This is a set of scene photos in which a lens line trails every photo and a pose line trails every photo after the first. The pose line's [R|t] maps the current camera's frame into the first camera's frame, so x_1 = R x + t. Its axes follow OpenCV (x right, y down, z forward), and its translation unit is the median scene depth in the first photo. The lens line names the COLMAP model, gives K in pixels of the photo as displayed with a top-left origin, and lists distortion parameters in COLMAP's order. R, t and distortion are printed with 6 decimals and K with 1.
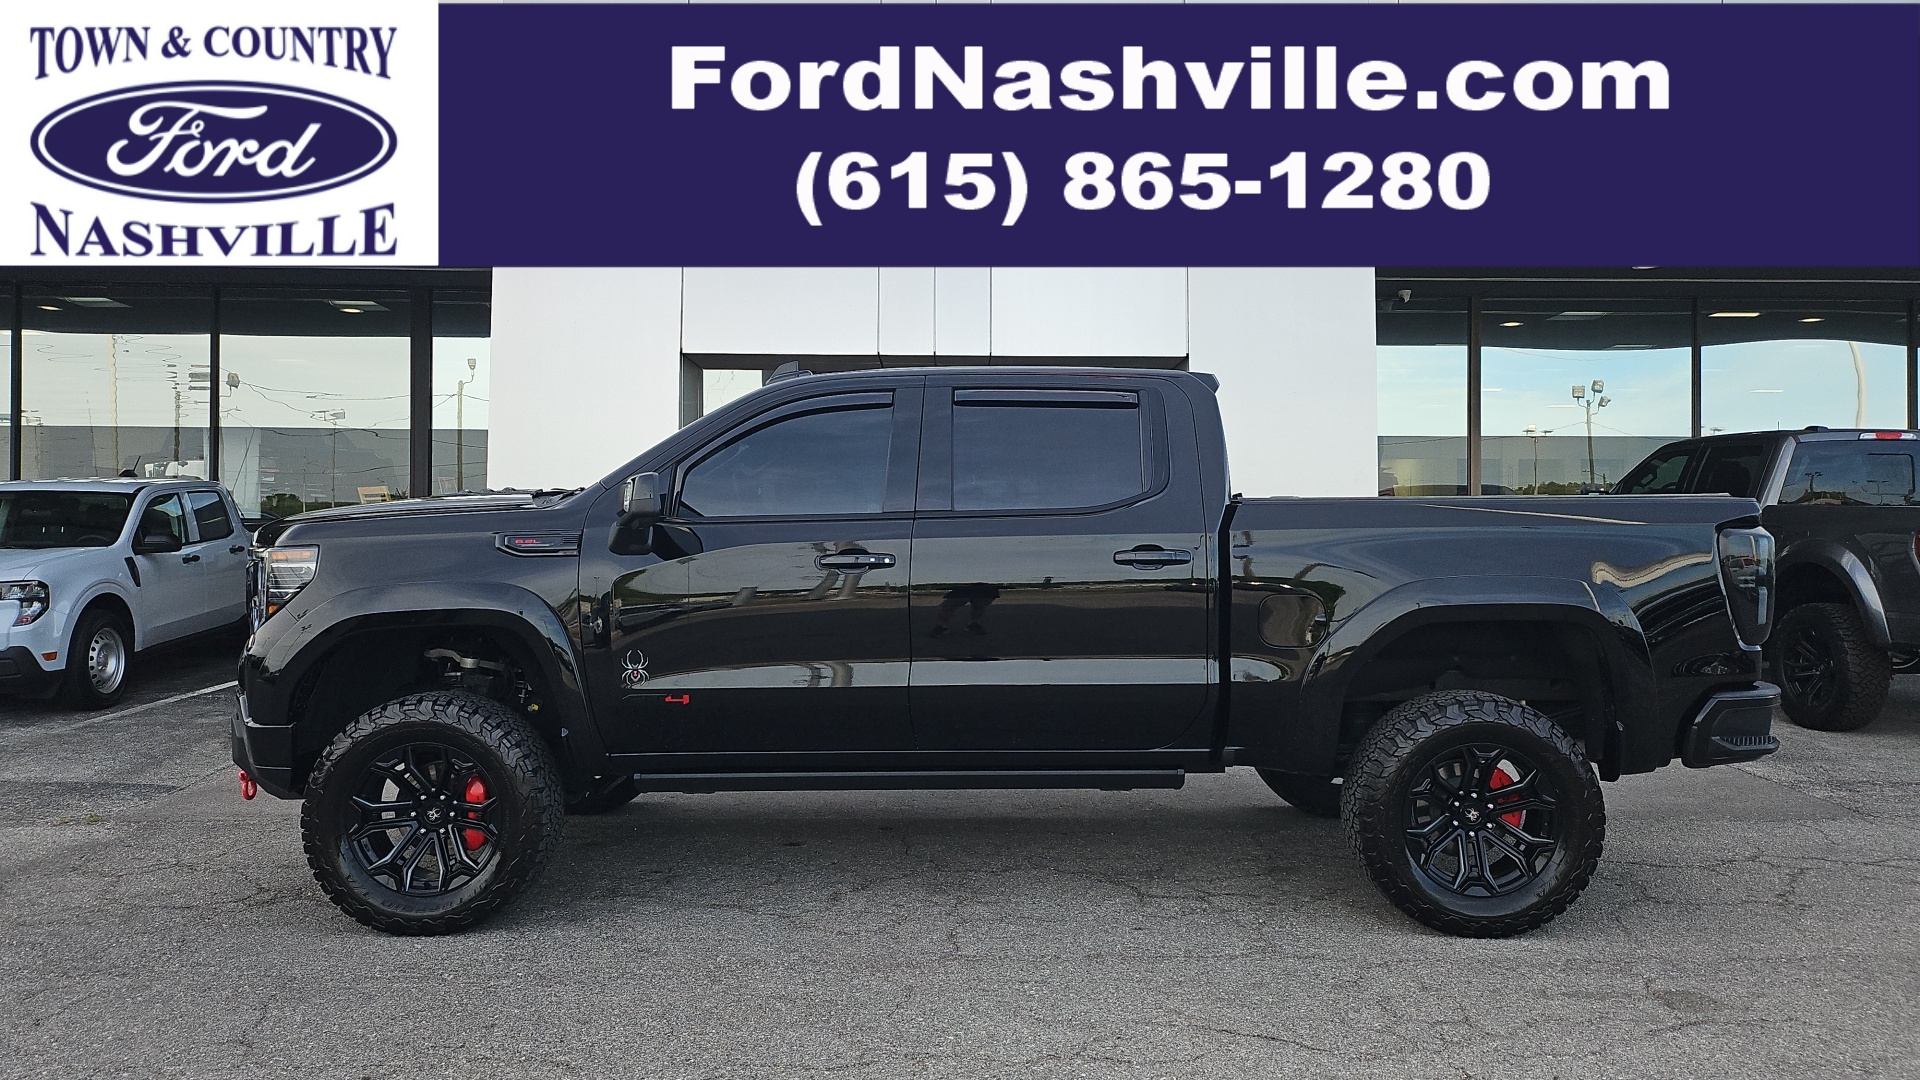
lens RADIAL K [[1362.0, 0, 937.1], [0, 1362.0, 534.5], [0, 0, 1]] dist [0.032824, -0.008327]
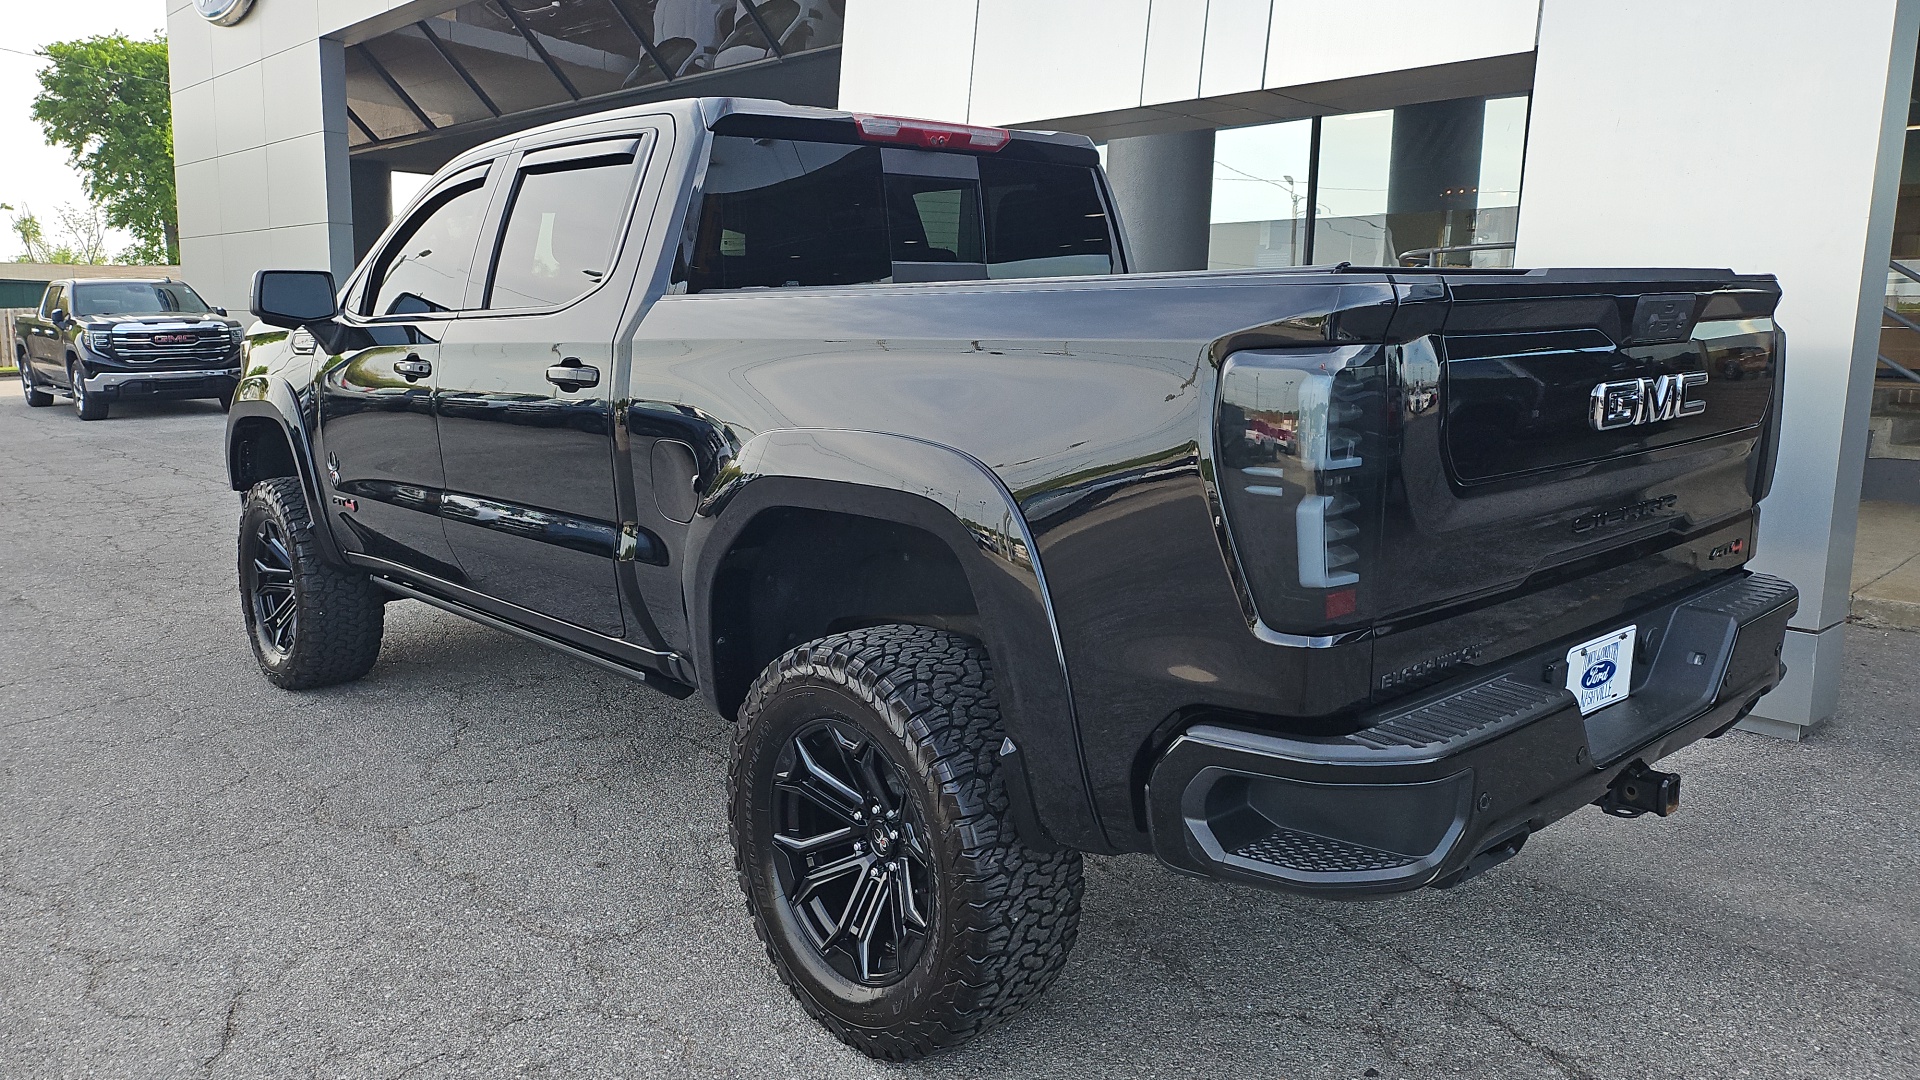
lens RADIAL K [[1362.0, 0, 937.1], [0, 1362.0, 534.5], [0, 0, 1]] dist [0.032824, -0.008327]
pose [[0.657788, 0.115105, -0.744356, 0.830930], [0.006517, 0.987347, 0.158439, -0.014077], [0.753175, -0.109070, 0.648715, 0.675200]]
